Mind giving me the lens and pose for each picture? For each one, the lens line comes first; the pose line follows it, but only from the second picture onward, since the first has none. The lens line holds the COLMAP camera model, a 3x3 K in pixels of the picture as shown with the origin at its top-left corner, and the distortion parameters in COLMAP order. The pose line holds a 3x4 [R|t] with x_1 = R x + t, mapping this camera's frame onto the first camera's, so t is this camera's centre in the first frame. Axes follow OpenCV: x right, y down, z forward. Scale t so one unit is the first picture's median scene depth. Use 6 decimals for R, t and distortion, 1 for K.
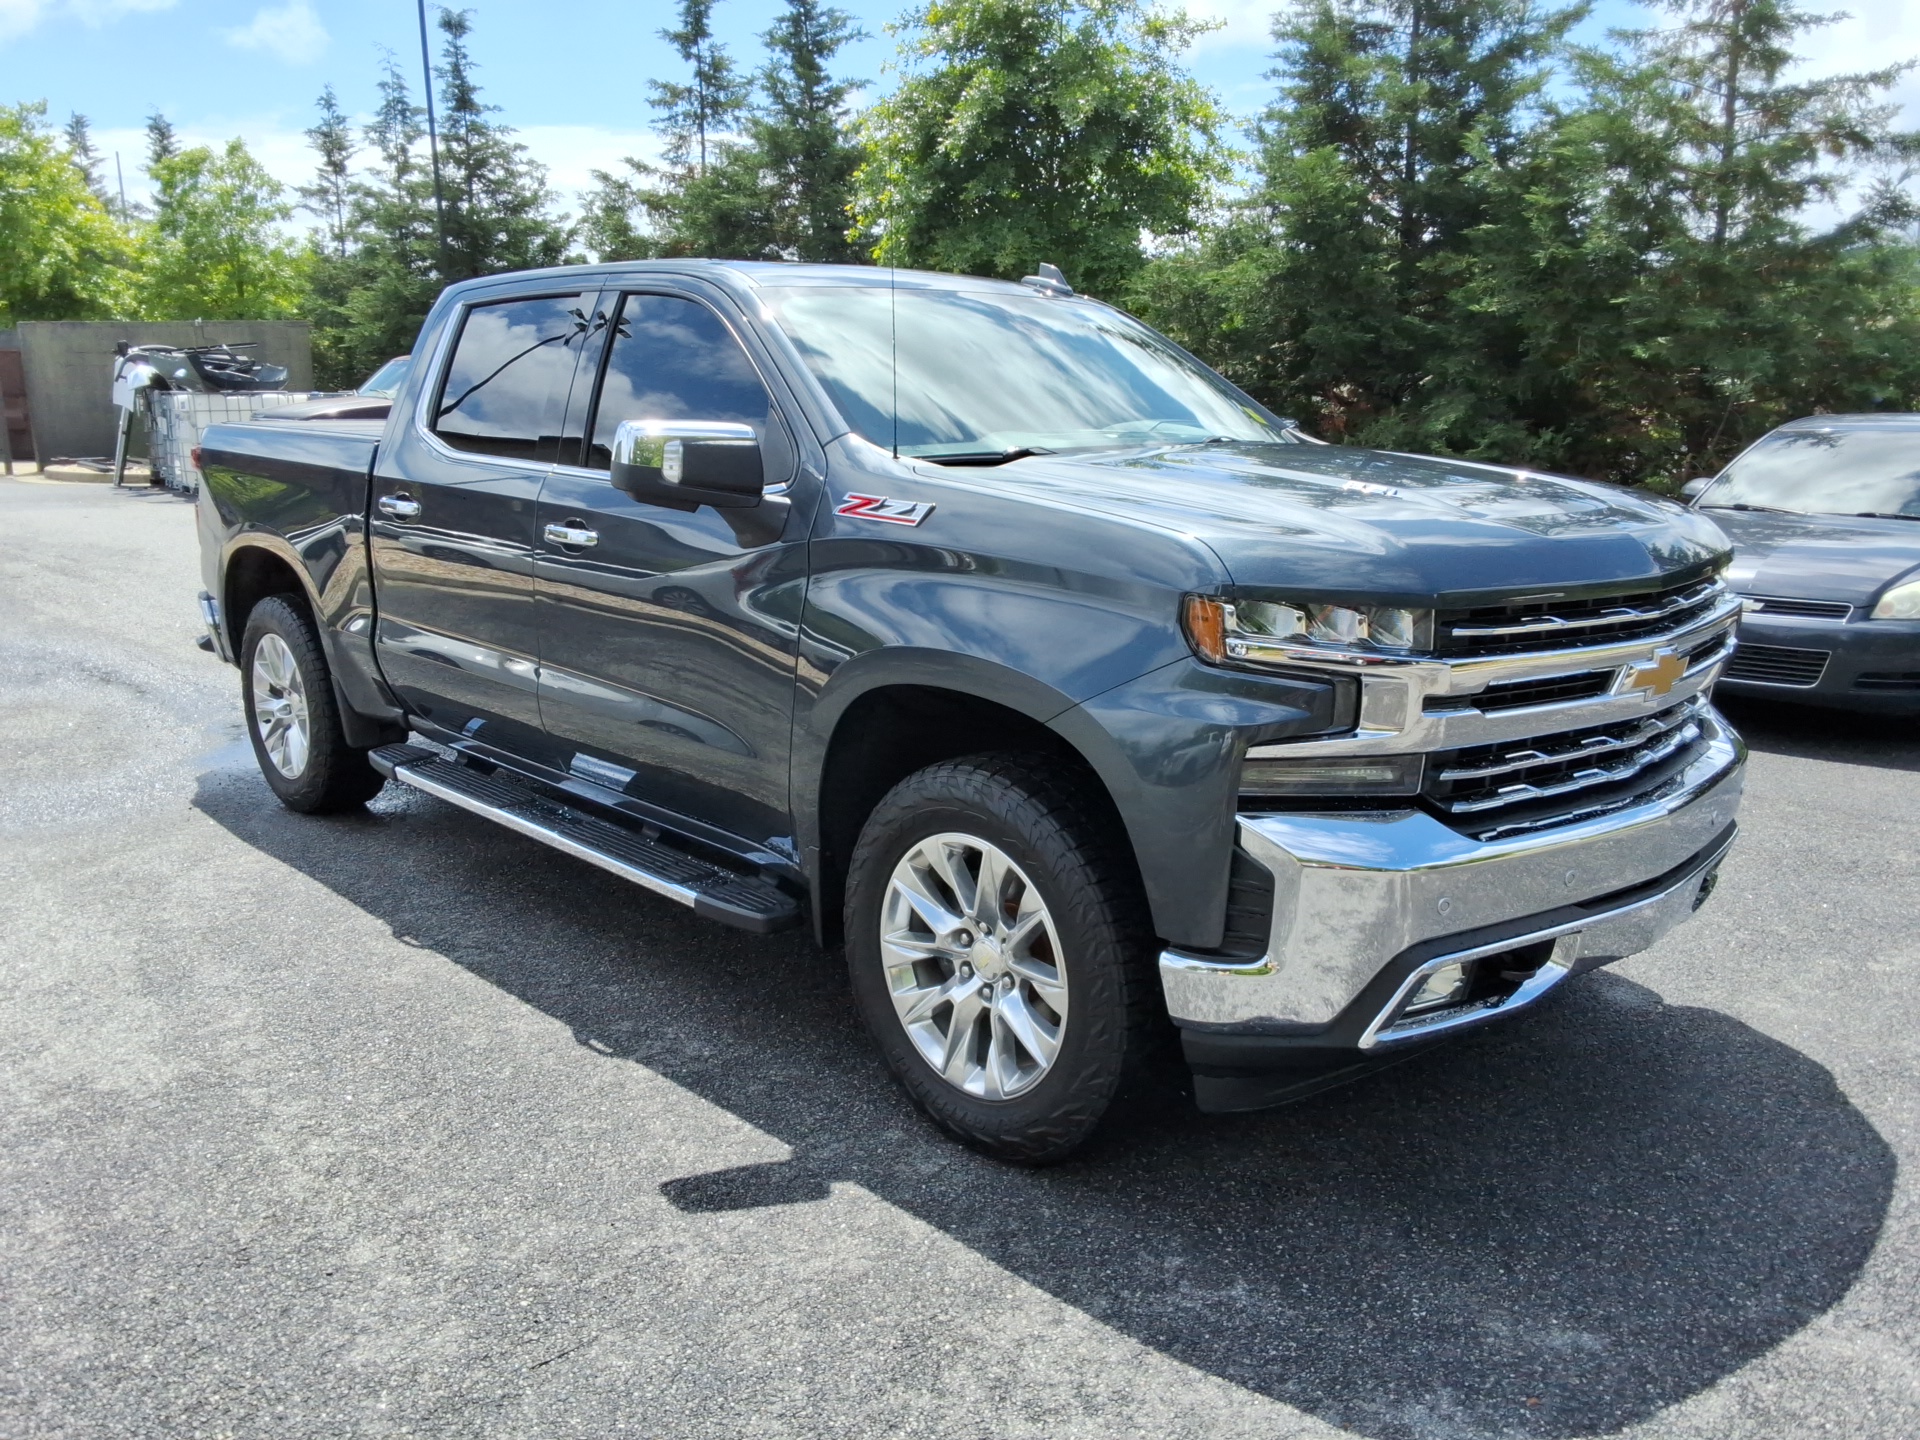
lens RADIAL K [[1542.3, 0, 960.0], [0, 1542.3, 720.0], [0, 0, 1]] dist [0.129209, -0.211524]
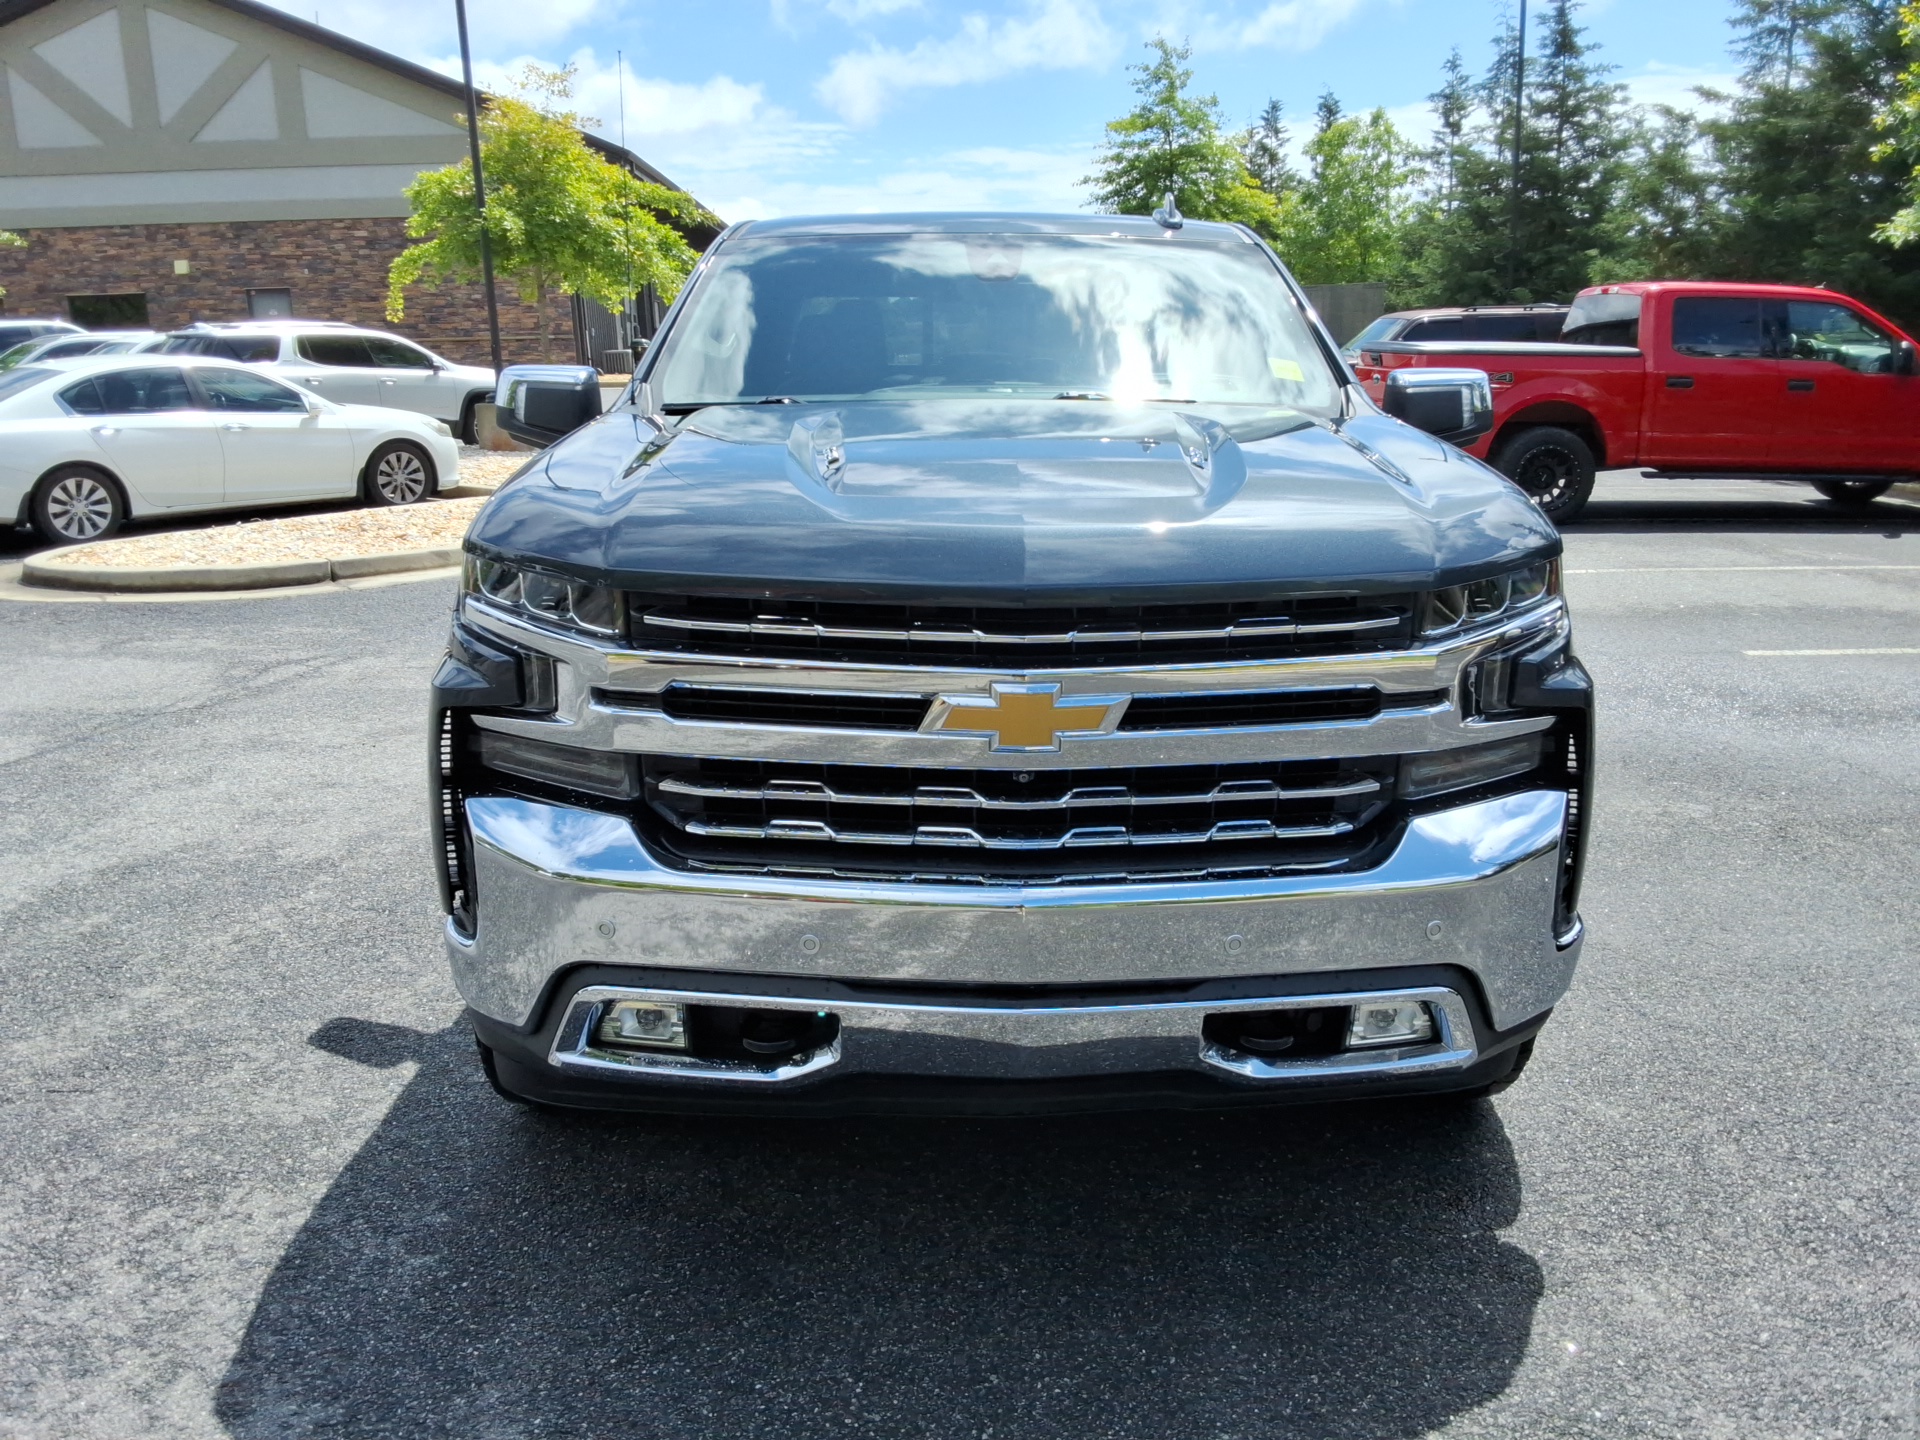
lens RADIAL K [[1540.4, 0, 973.9], [0, 1540.4, 708.5], [0, 0, 1]] dist [0.122214, -0.193209]
pose [[0.736327, 0.149648, -0.659869, 0.130778], [-0.137086, 0.988005, 0.071094, -0.011918], [0.662593, 0.038111, 0.748010, 0.061495]]
